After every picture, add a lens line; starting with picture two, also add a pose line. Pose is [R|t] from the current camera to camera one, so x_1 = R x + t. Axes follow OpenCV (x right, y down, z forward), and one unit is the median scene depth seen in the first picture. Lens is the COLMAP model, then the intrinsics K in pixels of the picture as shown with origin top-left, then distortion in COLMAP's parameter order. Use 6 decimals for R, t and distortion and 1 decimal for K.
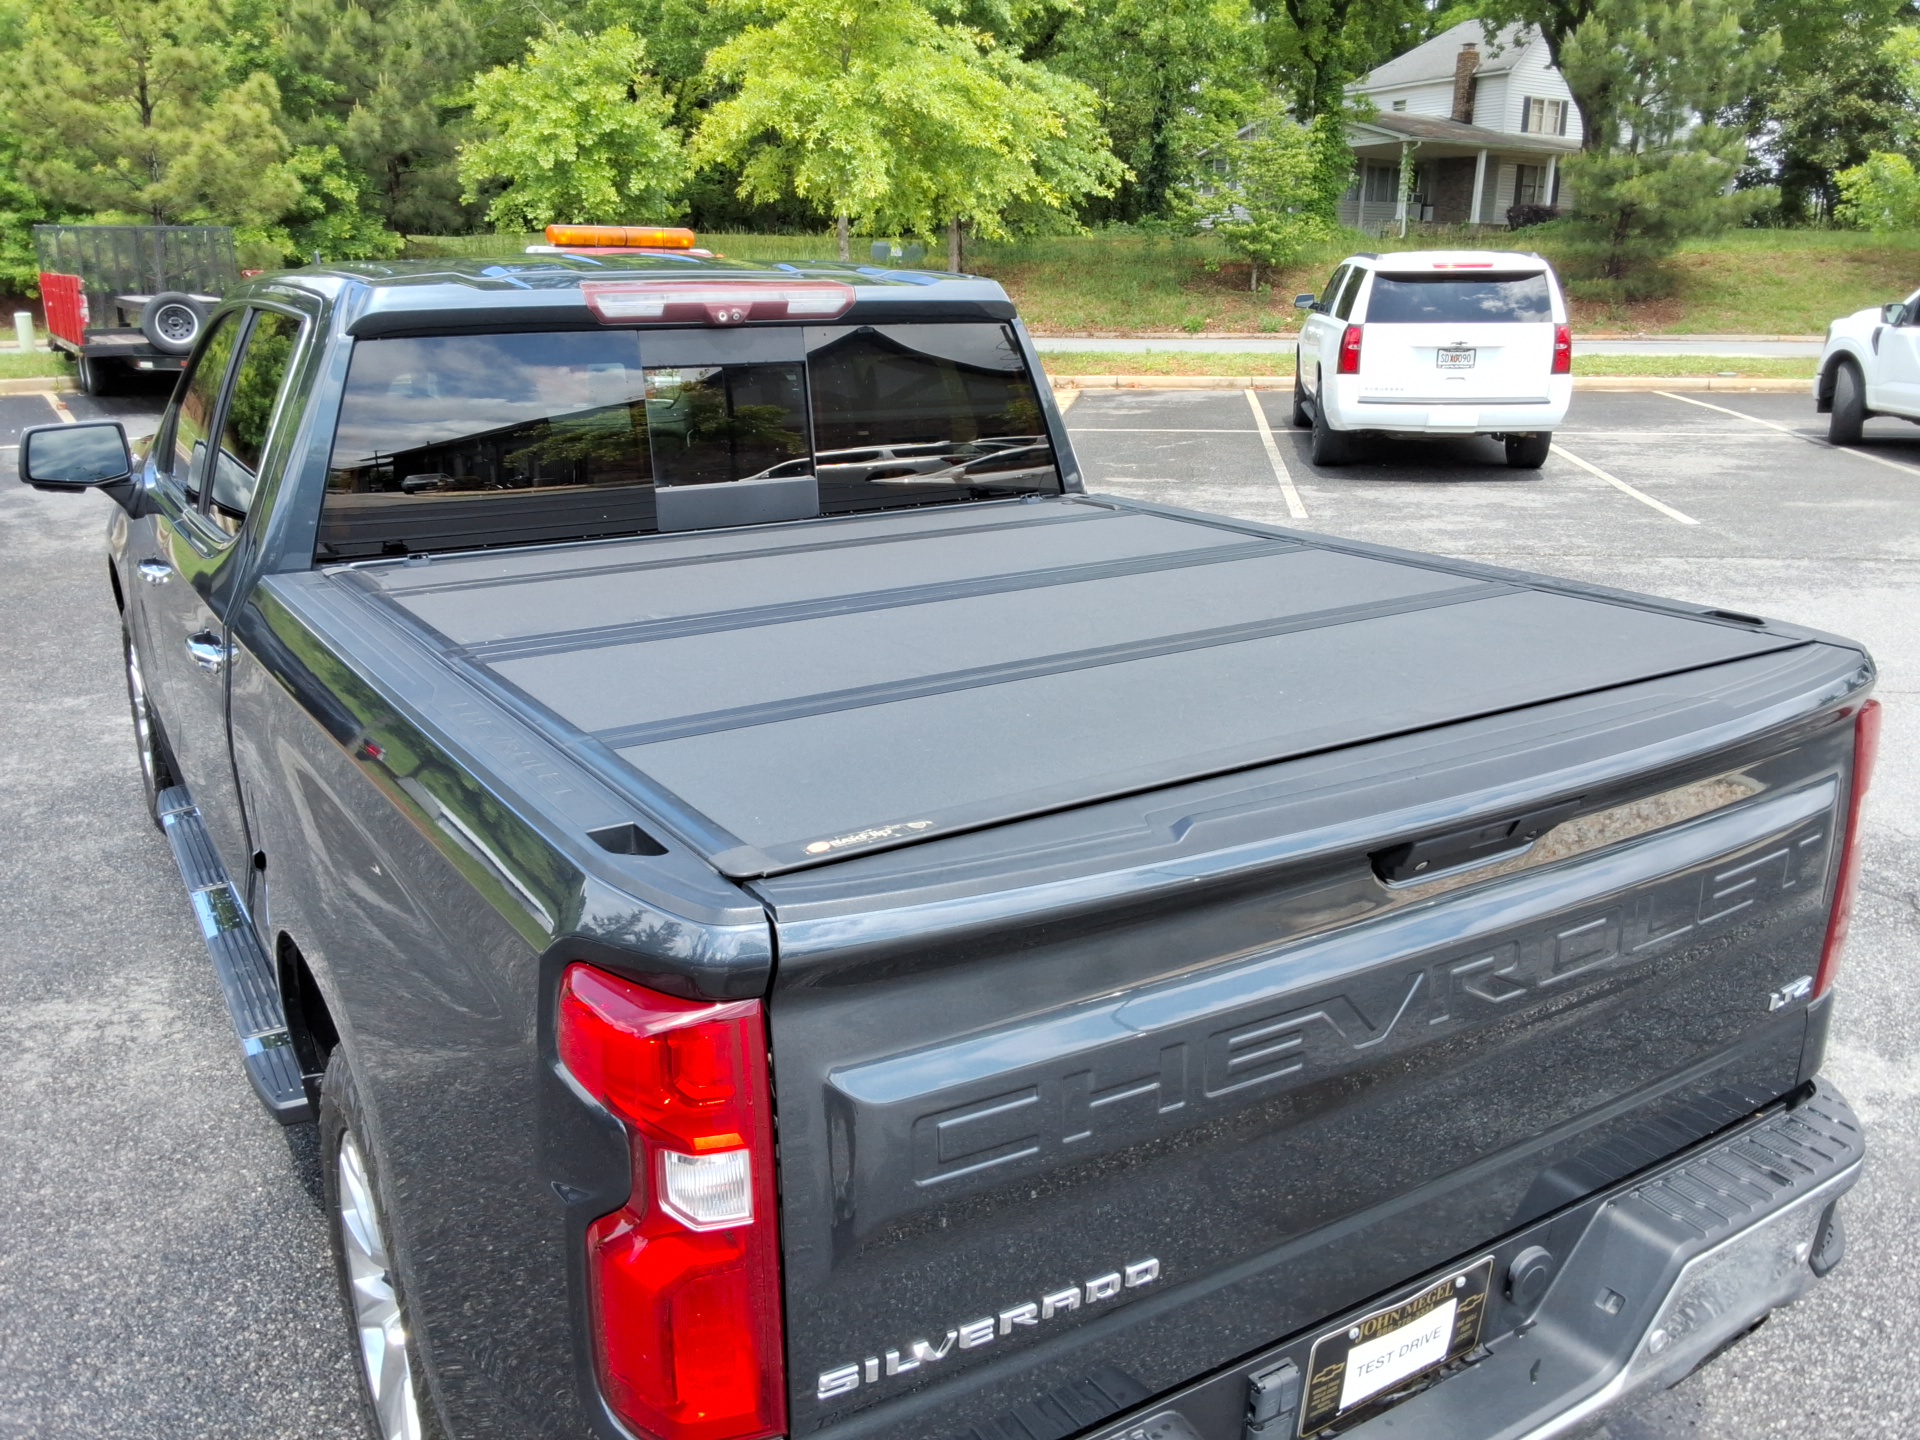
lens RADIAL K [[1552.1, 0, 974.5], [0, 1552.1, 706.3], [0, 0, 1]] dist [0.063753, -0.102001]
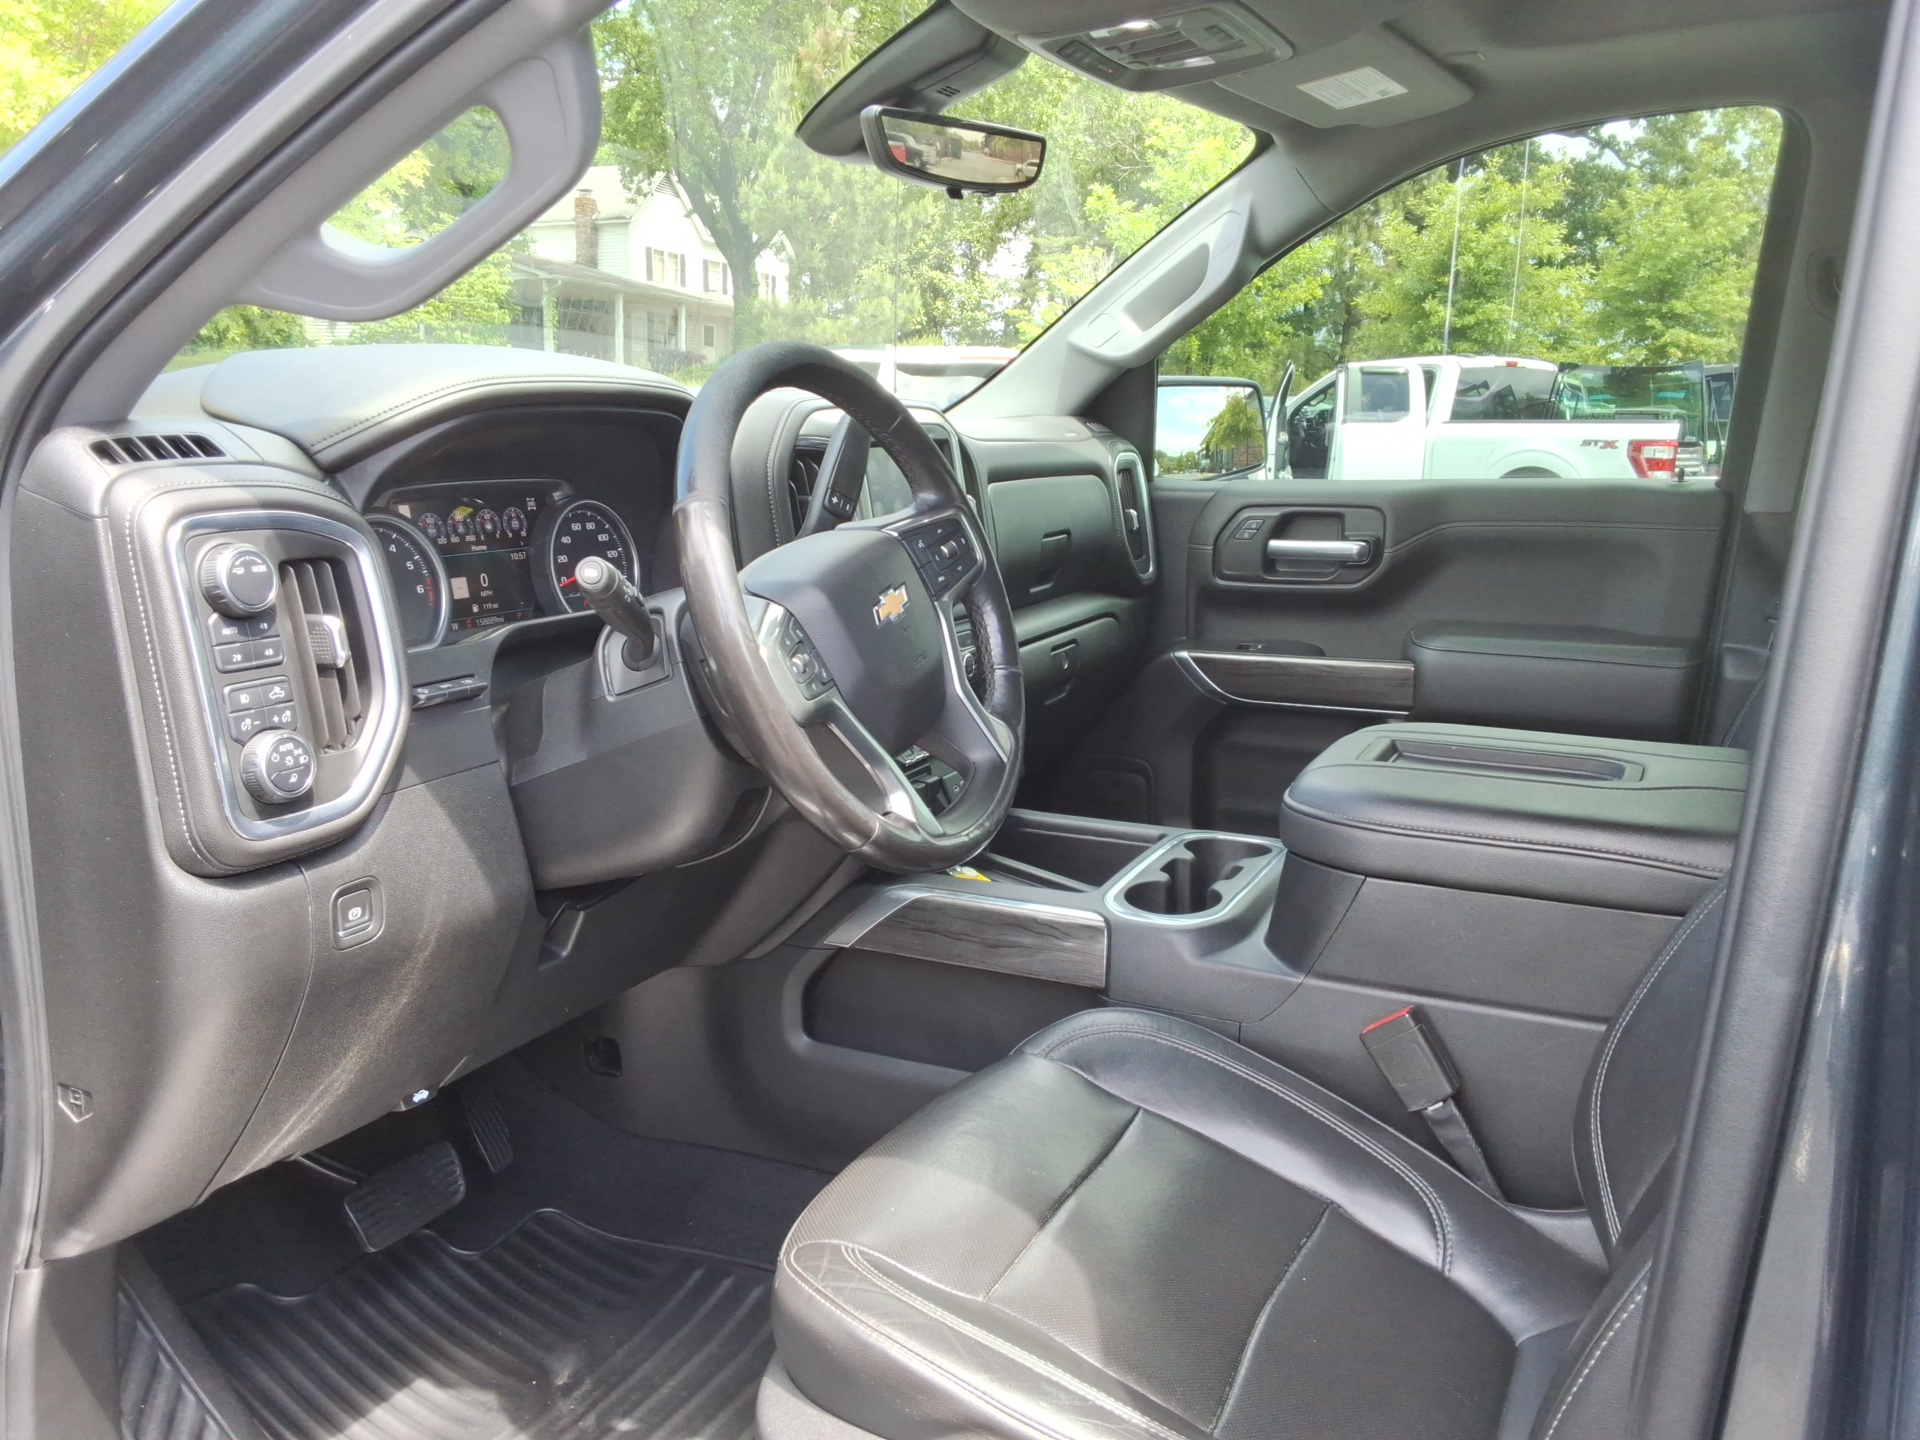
lens RADIAL K [[1540.4, 0, 973.9], [0, 1540.4, 708.5], [0, 0, 1]] dist [0.122214, -0.193209]
pose [[0.839665, -0.089009, 0.535762, -0.071265], [0.137458, 0.989189, -0.051090, -0.014909], [-0.525422, 0.116543, 0.842822, 0.108812]]
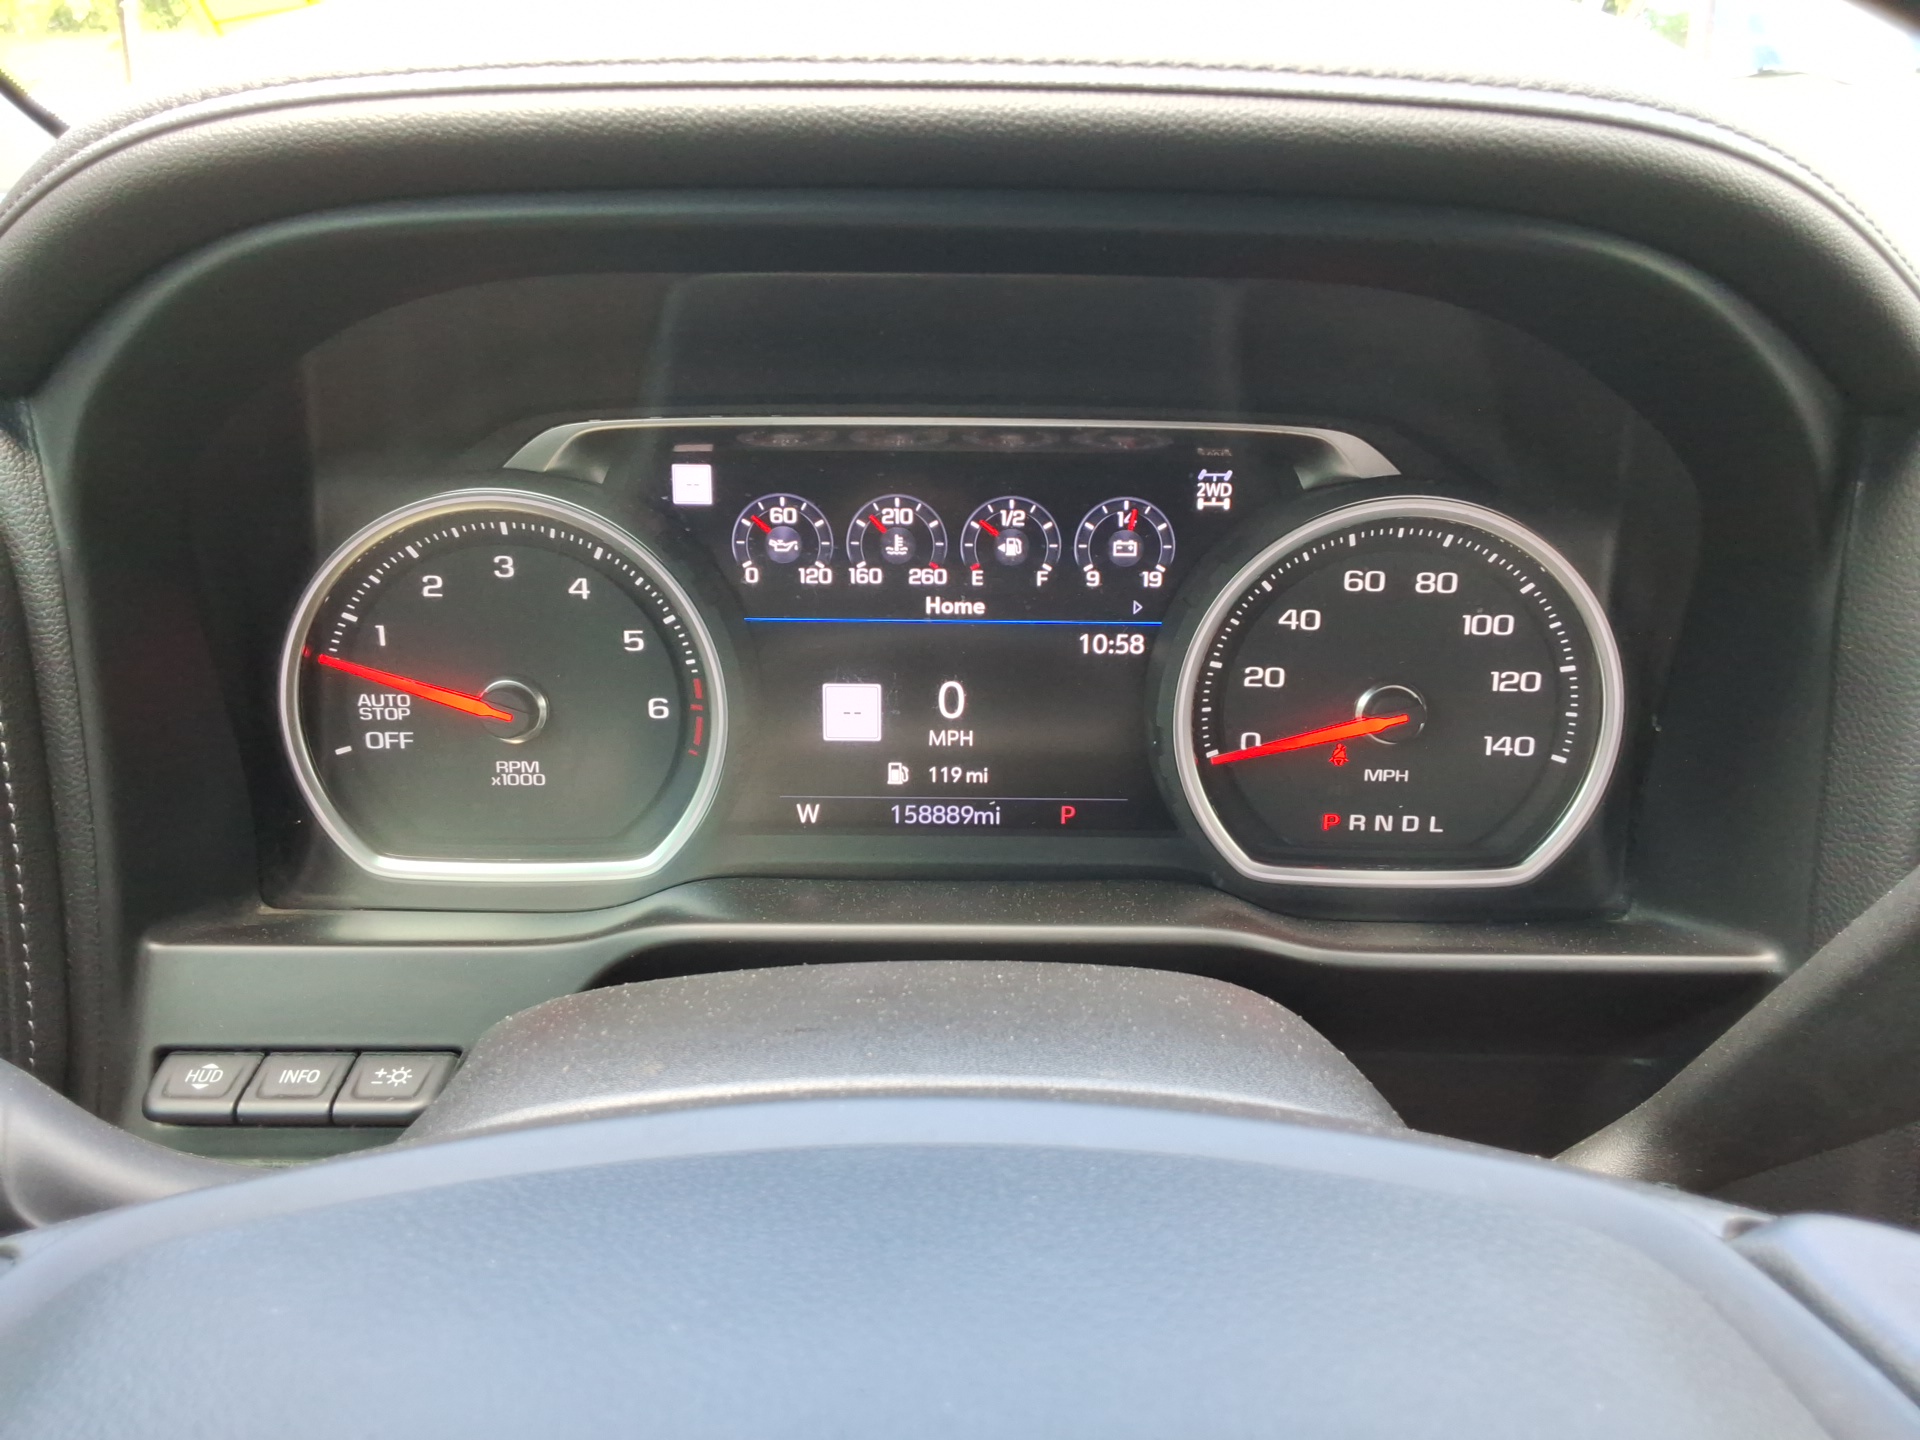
lens RADIAL K [[1540.4, 0, 973.9], [0, 1540.4, 708.5], [0, 0, 1]] dist [0.122214, -0.193209]
pose [[0.851137, 0.213515, -0.479559, -0.054578], [-0.163016, 0.975885, 0.145168, -0.023291], [0.498990, -0.045382, 0.865418, 0.135248]]
